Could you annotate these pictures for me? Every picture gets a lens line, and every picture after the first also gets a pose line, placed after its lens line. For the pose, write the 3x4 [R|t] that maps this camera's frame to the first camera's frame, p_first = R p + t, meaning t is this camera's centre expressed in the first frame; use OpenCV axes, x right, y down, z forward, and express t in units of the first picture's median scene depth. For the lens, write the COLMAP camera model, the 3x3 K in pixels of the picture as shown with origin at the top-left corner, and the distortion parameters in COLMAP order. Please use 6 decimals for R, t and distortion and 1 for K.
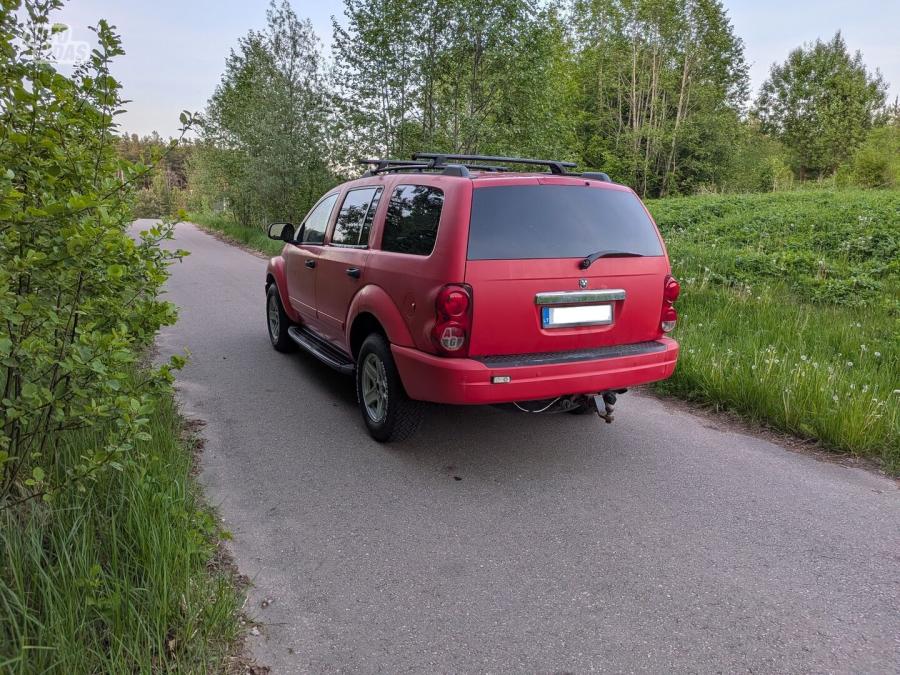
lens RADIAL K [[669.1, 0, 450.0], [0, 669.1, 337.5], [0, 0, 1]] dist [0.064412, -0.097925]
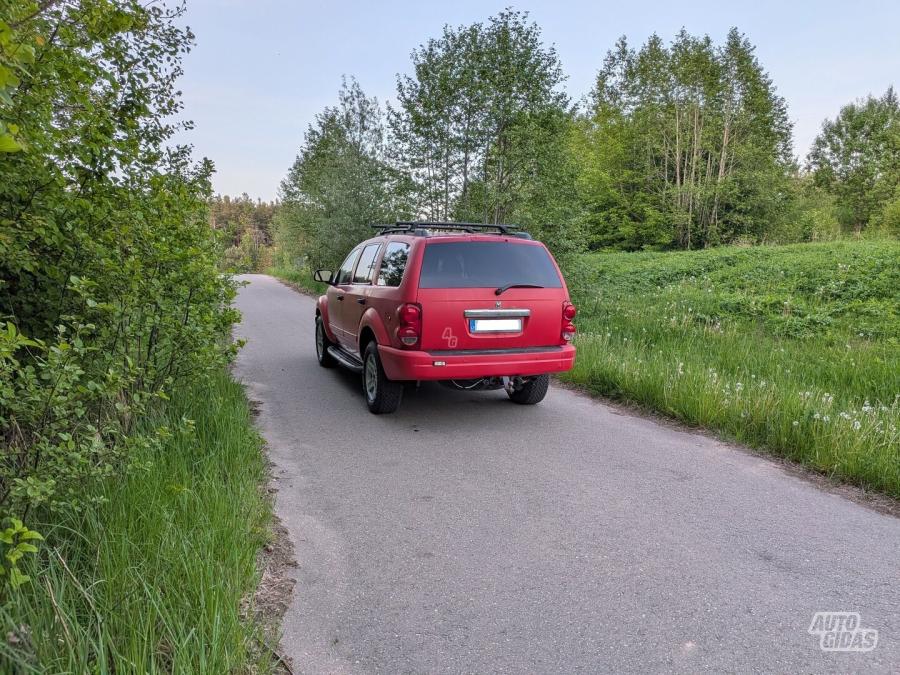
lens RADIAL K [[657.2, 0, 450.8], [0, 657.2, 353.6], [0, 0, 1]] dist [0.080790, -0.110353]
pose [[0.994568, 0.007556, -0.103815, 0.081596], [-0.013016, 0.998561, -0.052016, 0.036952], [0.103272, 0.053085, 0.993236, -0.167239]]
